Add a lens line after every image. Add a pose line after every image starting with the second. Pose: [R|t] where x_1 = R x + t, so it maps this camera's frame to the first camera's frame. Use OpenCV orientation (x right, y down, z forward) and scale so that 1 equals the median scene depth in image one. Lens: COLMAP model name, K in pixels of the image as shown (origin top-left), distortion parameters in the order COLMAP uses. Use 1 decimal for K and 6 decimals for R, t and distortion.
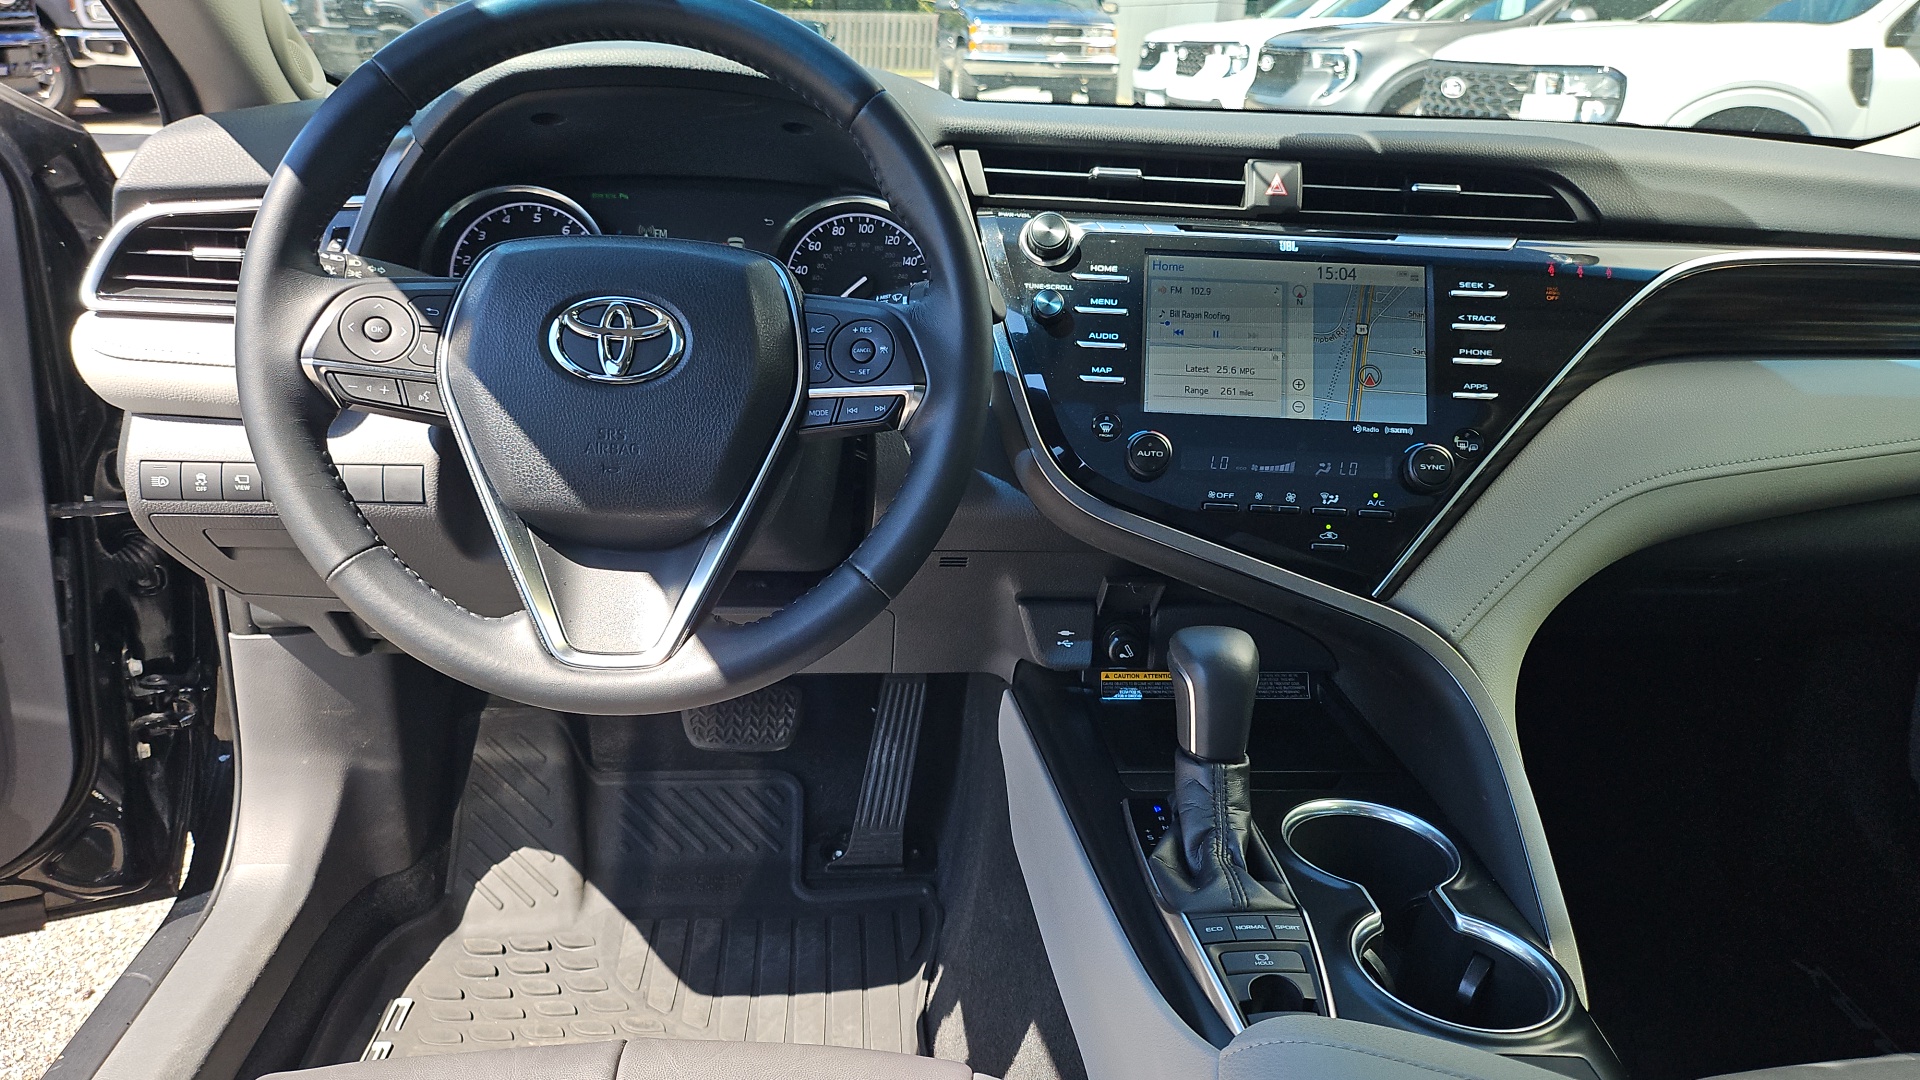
lens RADIAL K [[1311.8, 0, 960.0], [0, 1311.8, 540.0], [0, 0, 1]] dist [0.041943, -0.001175]
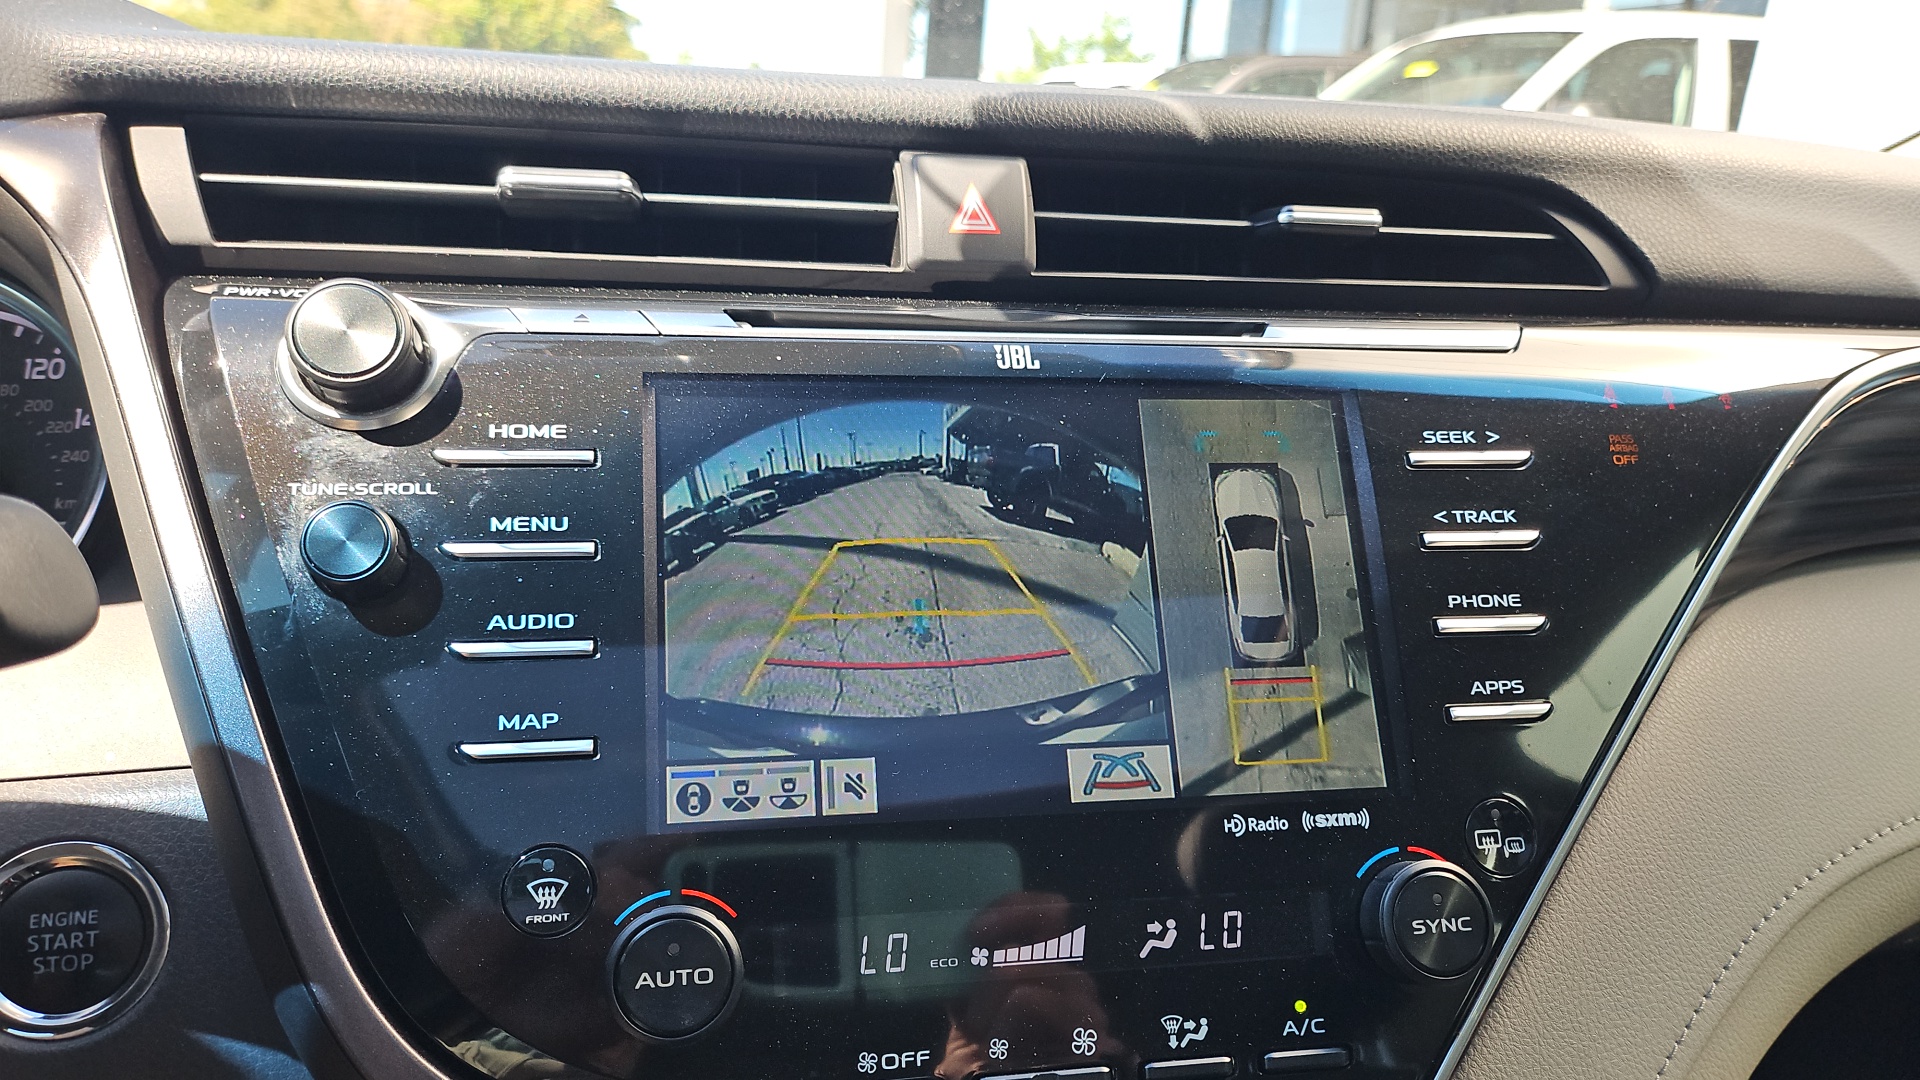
lens RADIAL K [[1347.7, 0, 973.6], [0, 1347.7, 592.3], [0, 0, 1]] dist [0.046074, -0.073619]
pose [[0.974478, -0.068309, 0.213836, 0.145672], [0.081522, 0.995230, -0.053583, -0.132181], [-0.209156, 0.069648, 0.975399, 0.613225]]
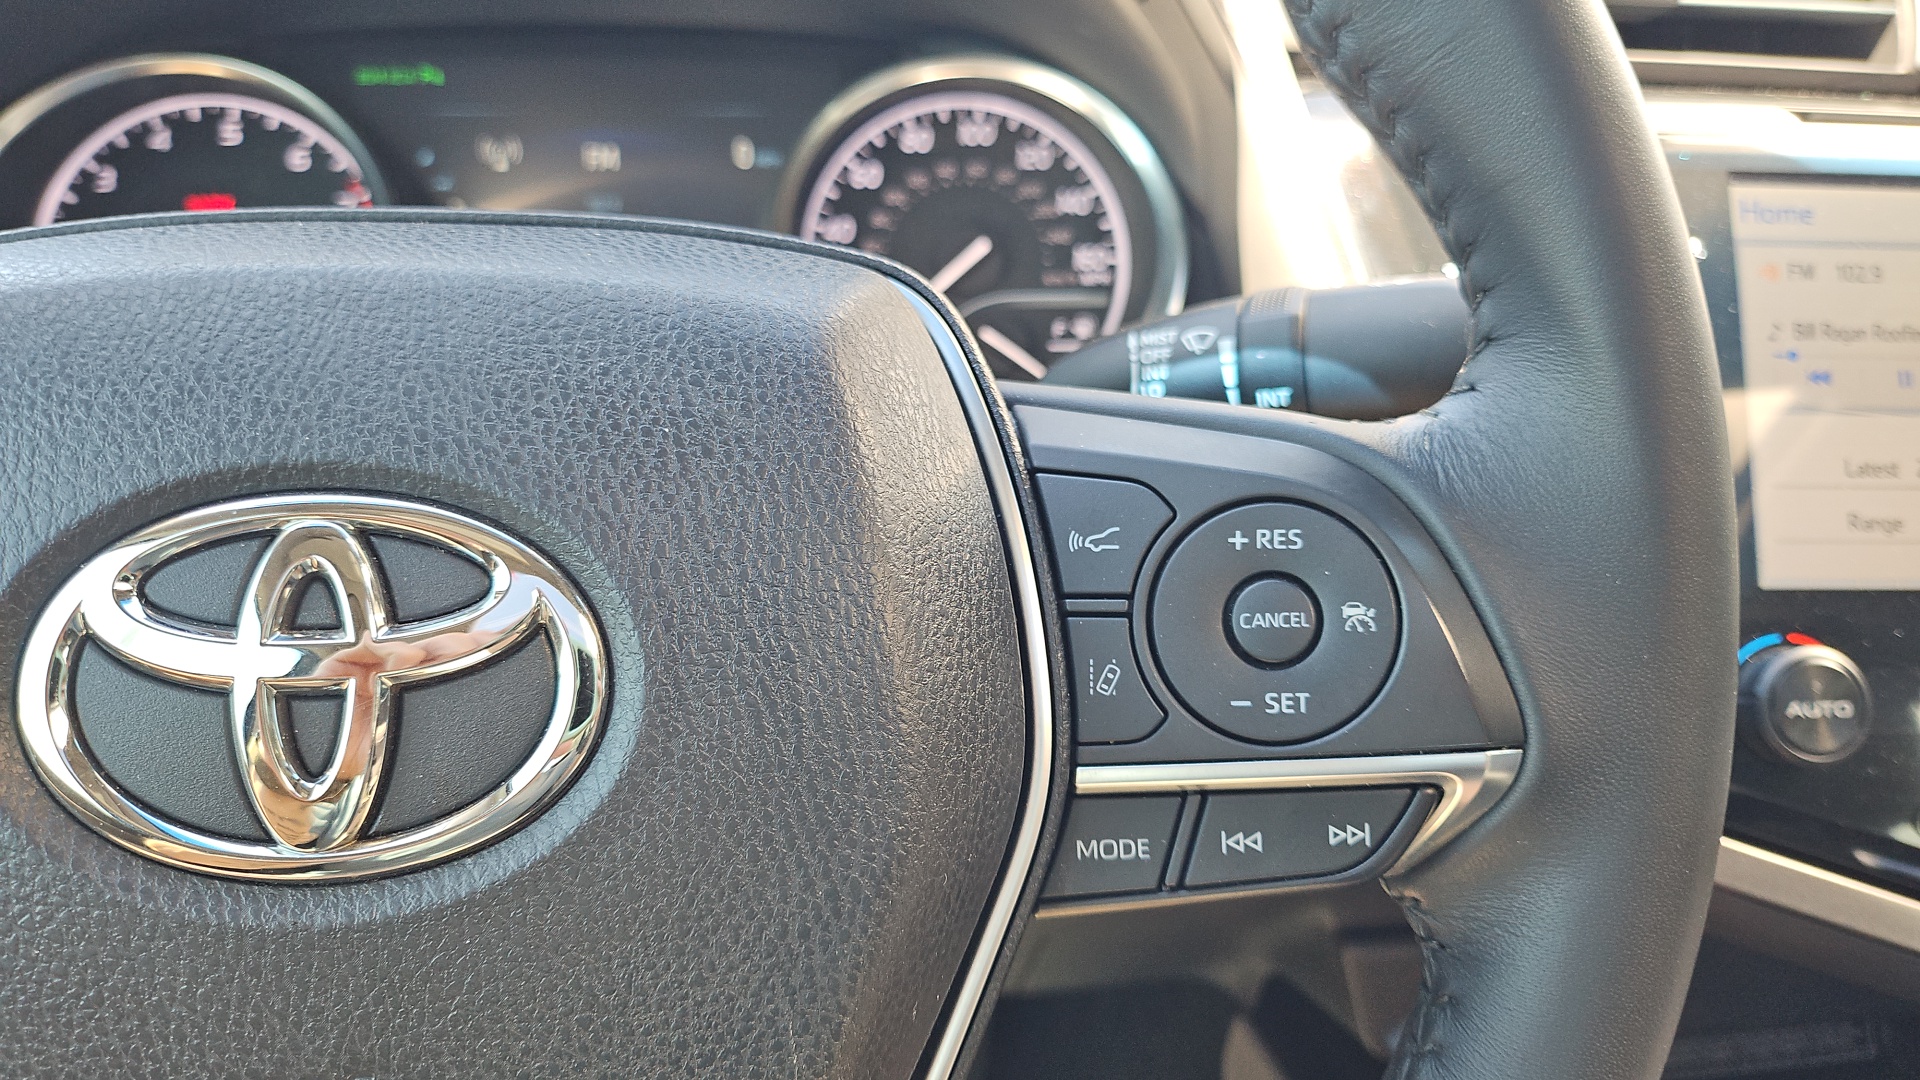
lens RADIAL K [[1362.5, 0, 960.0], [0, 1362.5, 540.0], [0, 0, 1]] dist [0.042706, -0.075292]
pose [[0.997531, -0.044487, 0.054345, -0.123472], [0.040400, 0.996430, 0.074125, -0.148954], [-0.057448, -0.071747, 0.995767, 0.585461]]
